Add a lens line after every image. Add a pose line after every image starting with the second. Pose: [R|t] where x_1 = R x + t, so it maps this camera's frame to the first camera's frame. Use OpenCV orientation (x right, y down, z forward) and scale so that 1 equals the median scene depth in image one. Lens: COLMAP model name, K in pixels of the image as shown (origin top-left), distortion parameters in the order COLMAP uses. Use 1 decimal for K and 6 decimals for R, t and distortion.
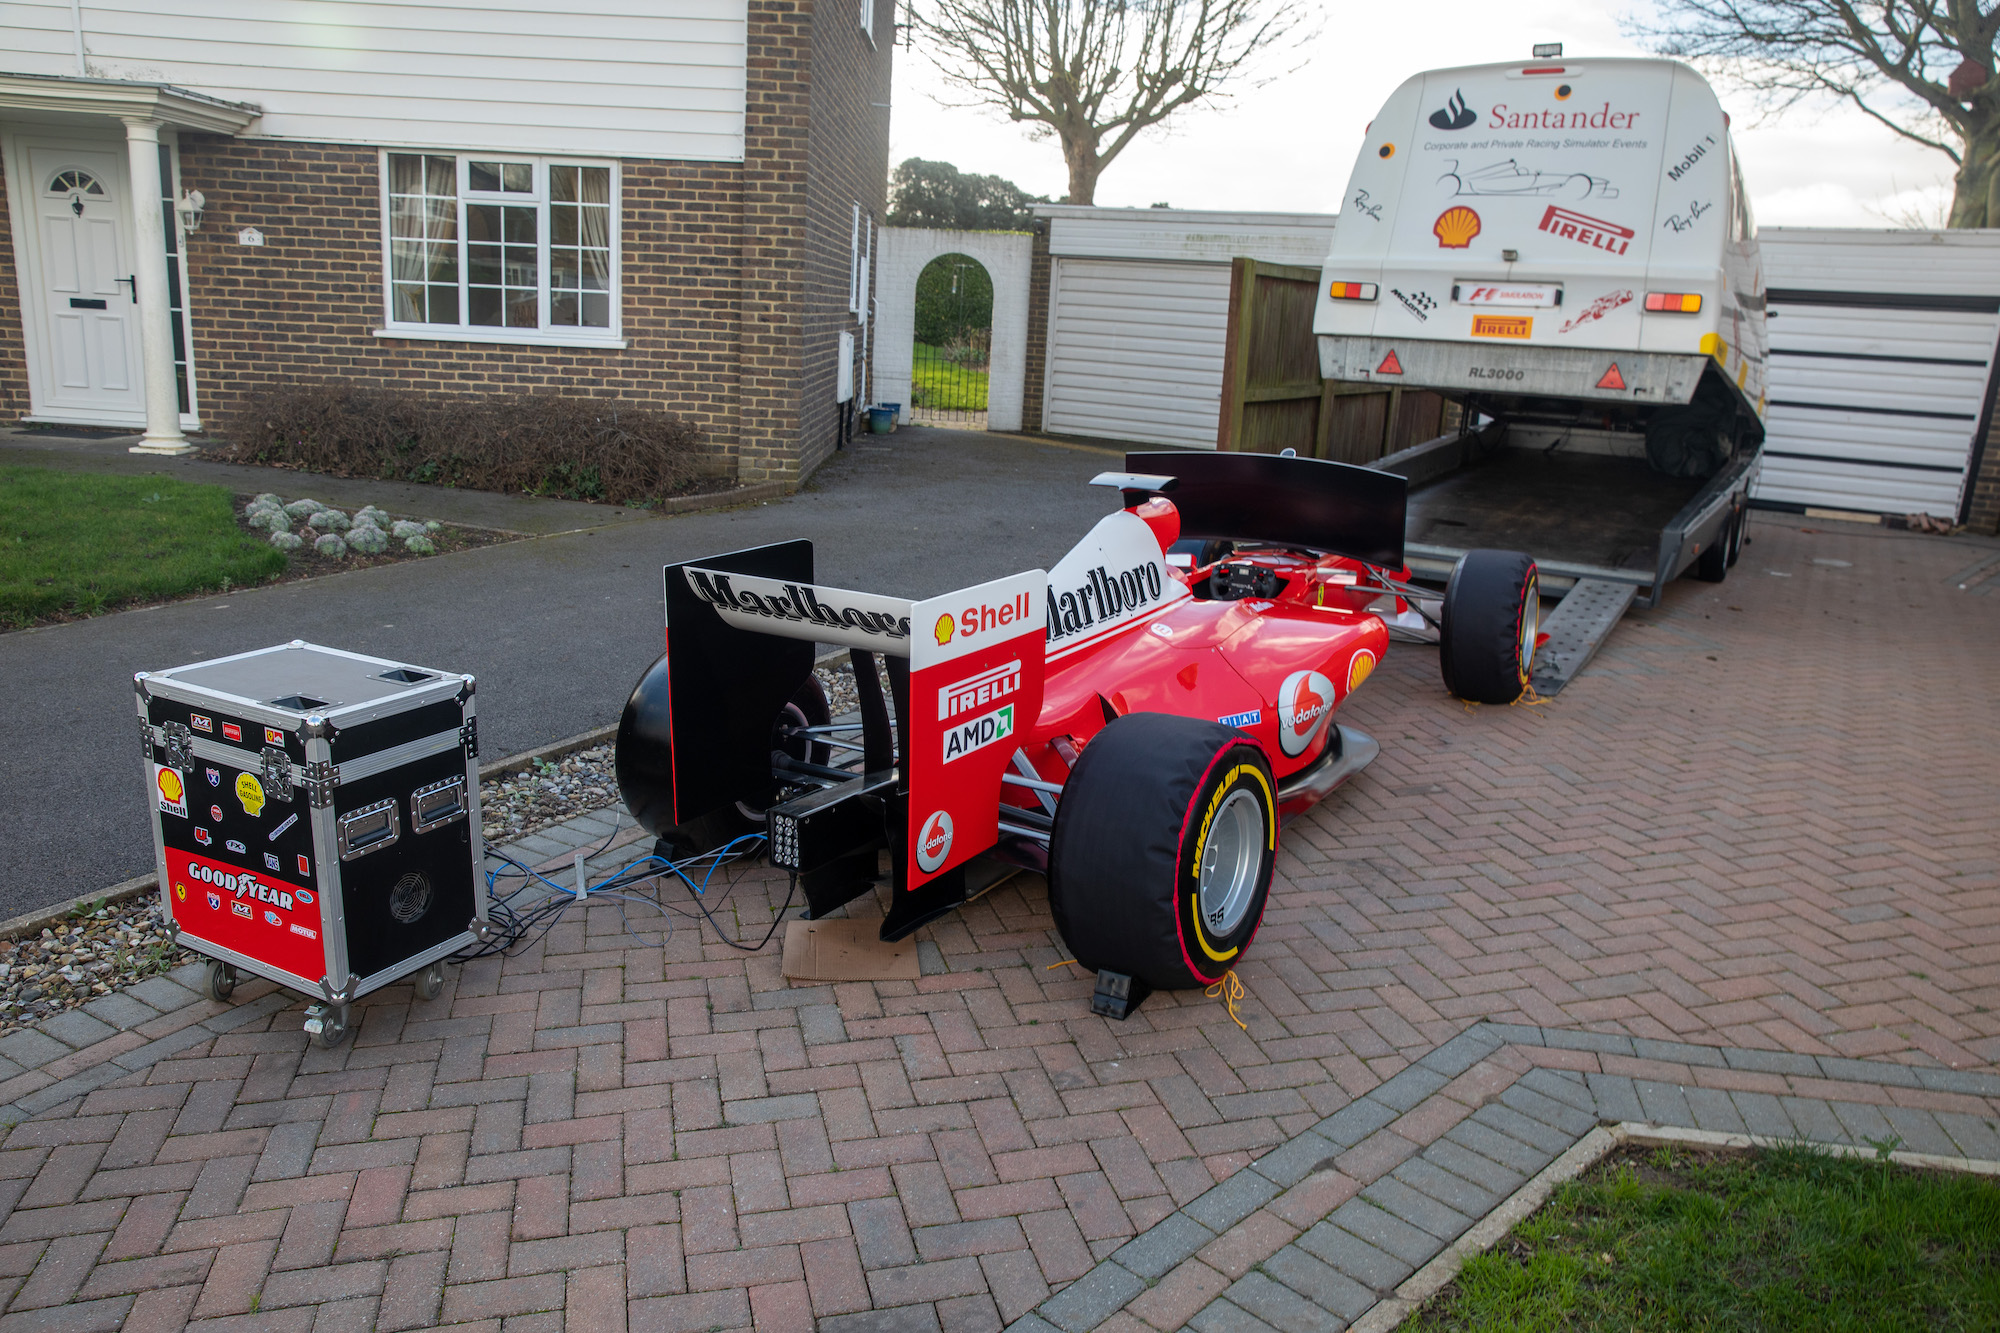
lens RADIAL K [[1549.6, 0, 995.1], [0, 1549.6, 681.9], [0, 0, 1]] dist [-0.085510, 0.079835]
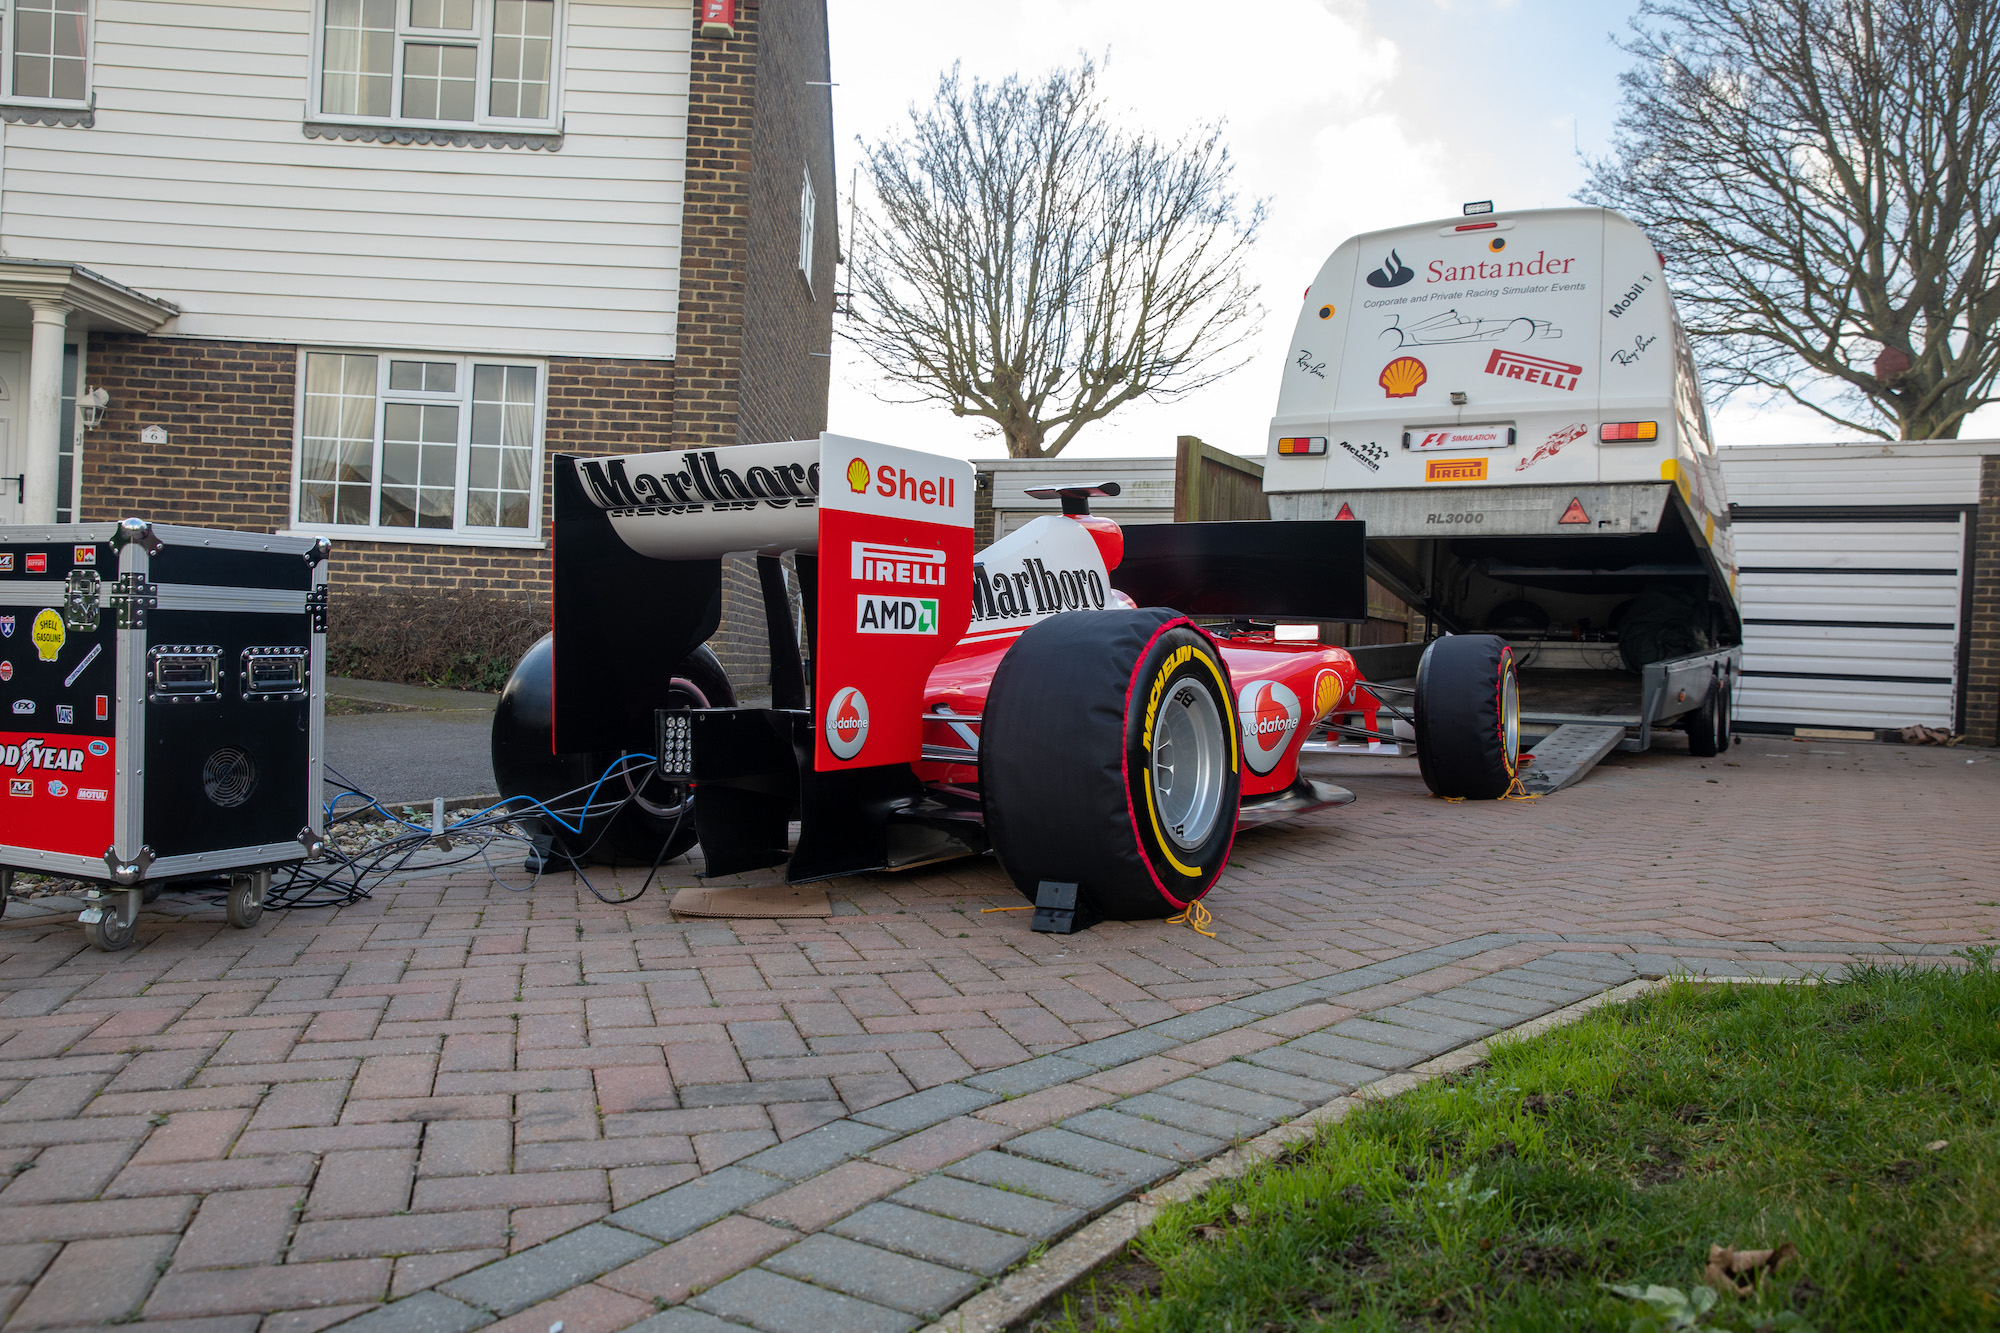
lens RADIAL K [[1642.4, 0, 1002.6], [0, 1642.4, 652.5], [0, 0, 1]] dist [-0.075195, 0.091989]
pose [[0.999319, -0.010101, 0.035495, 0.007027], [0.018728, 0.967566, -0.251924, 0.131566], [-0.031800, 0.252417, 0.967096, 0.041503]]
